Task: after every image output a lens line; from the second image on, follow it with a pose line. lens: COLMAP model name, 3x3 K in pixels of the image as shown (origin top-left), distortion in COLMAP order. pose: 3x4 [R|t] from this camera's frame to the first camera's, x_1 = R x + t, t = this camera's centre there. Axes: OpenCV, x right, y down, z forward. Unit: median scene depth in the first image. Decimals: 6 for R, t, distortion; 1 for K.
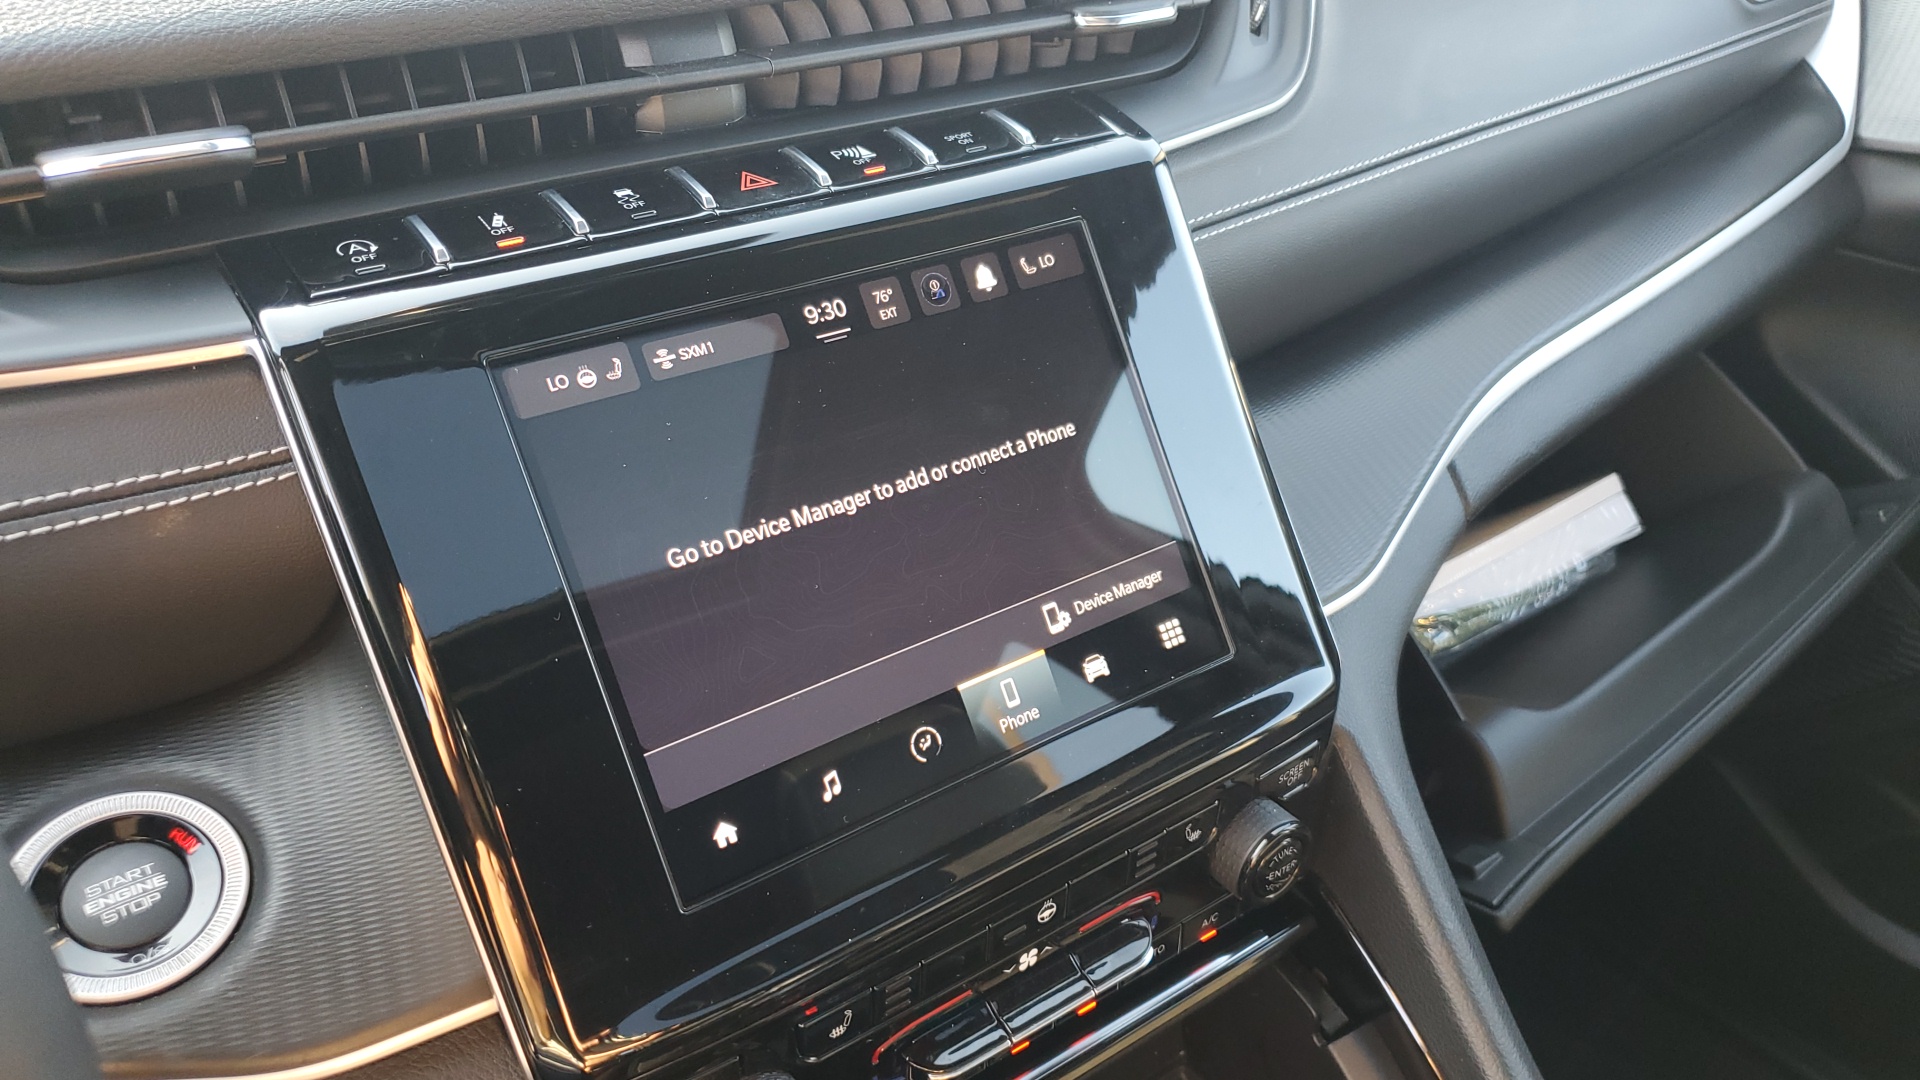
lens RADIAL K [[1521.9, 0, 960.9], [0, 1521.9, 537.5], [0, 0, 1]] dist [0.014222, 0.004623]
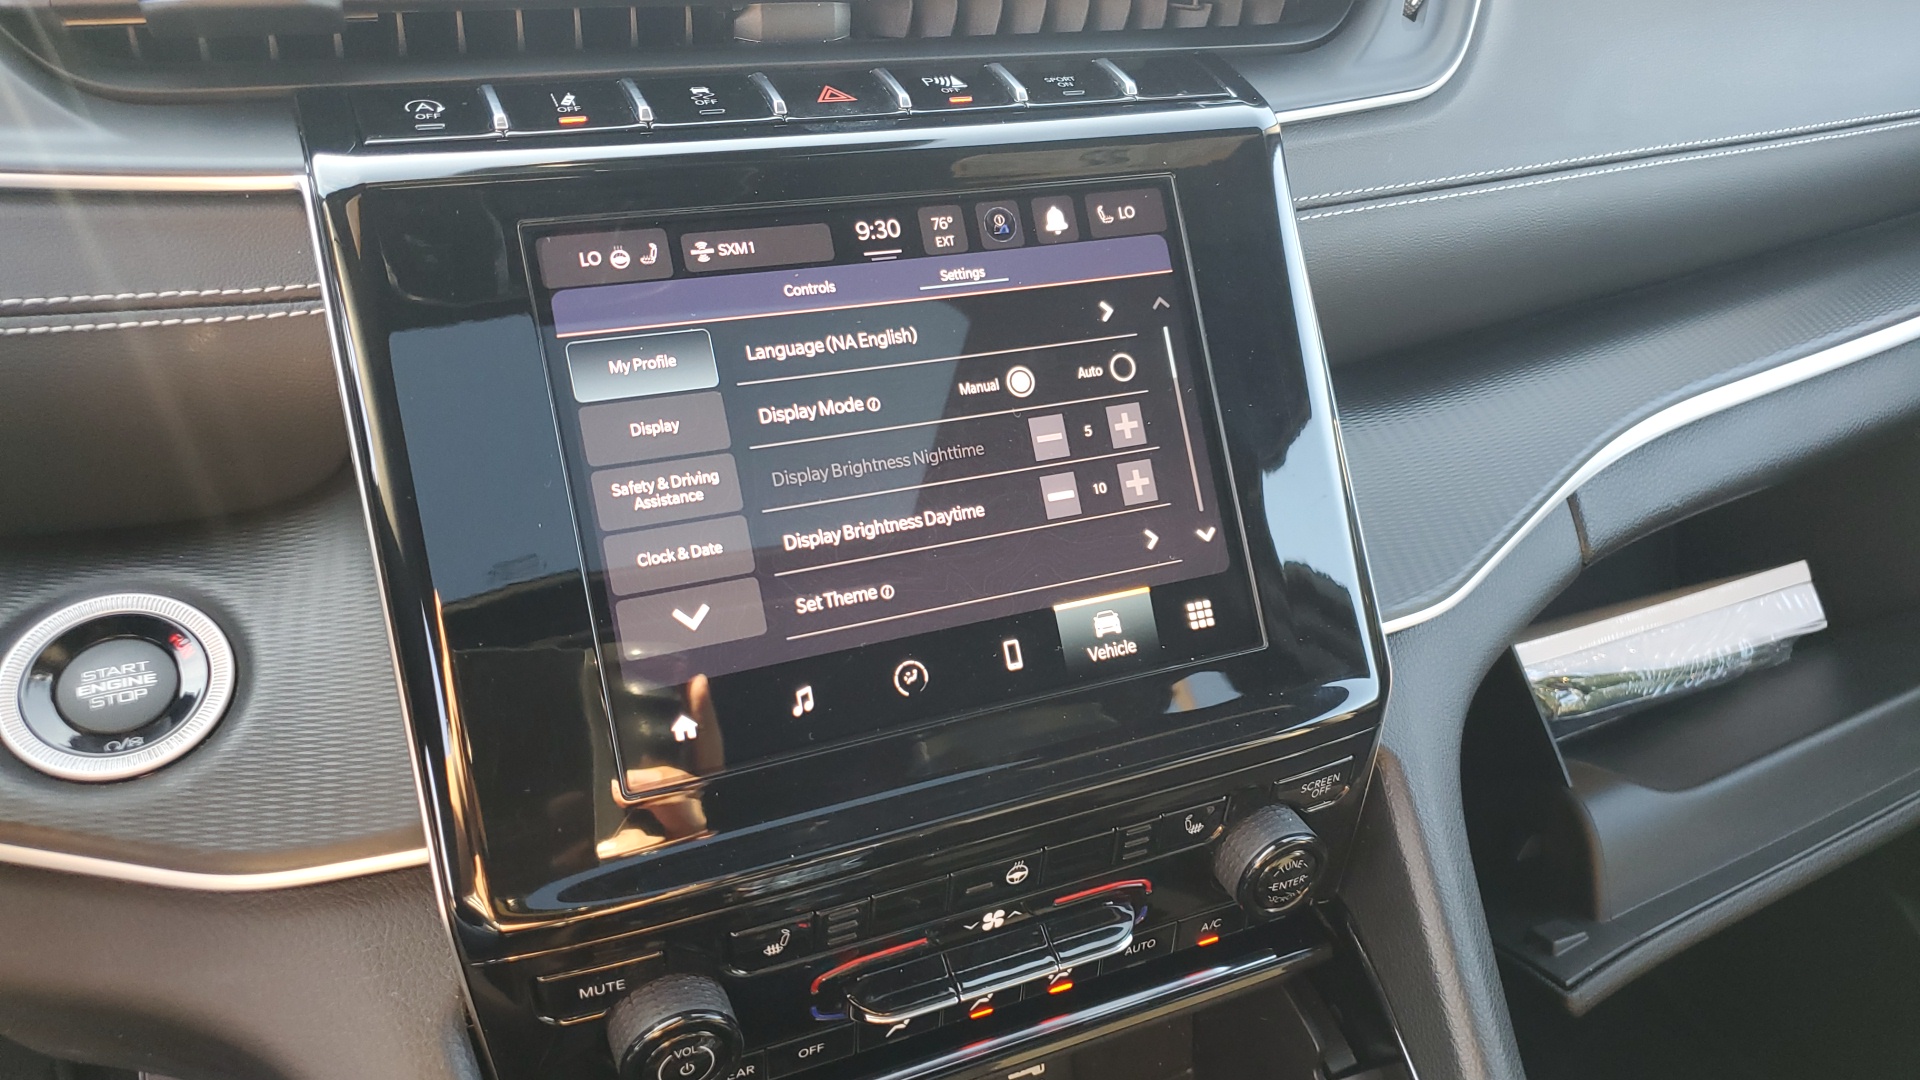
lens RADIAL K [[1521.9, 0, 961.0], [0, 1521.9, 532.6], [0, 0, 1]] dist [0.014222, 0.004623]
pose [[0.978964, 0.142931, -0.145602, 0.129824], [-0.145203, 0.989389, -0.005042, 0.041224], [0.143337, 0.026078, 0.989330, 0.033682]]
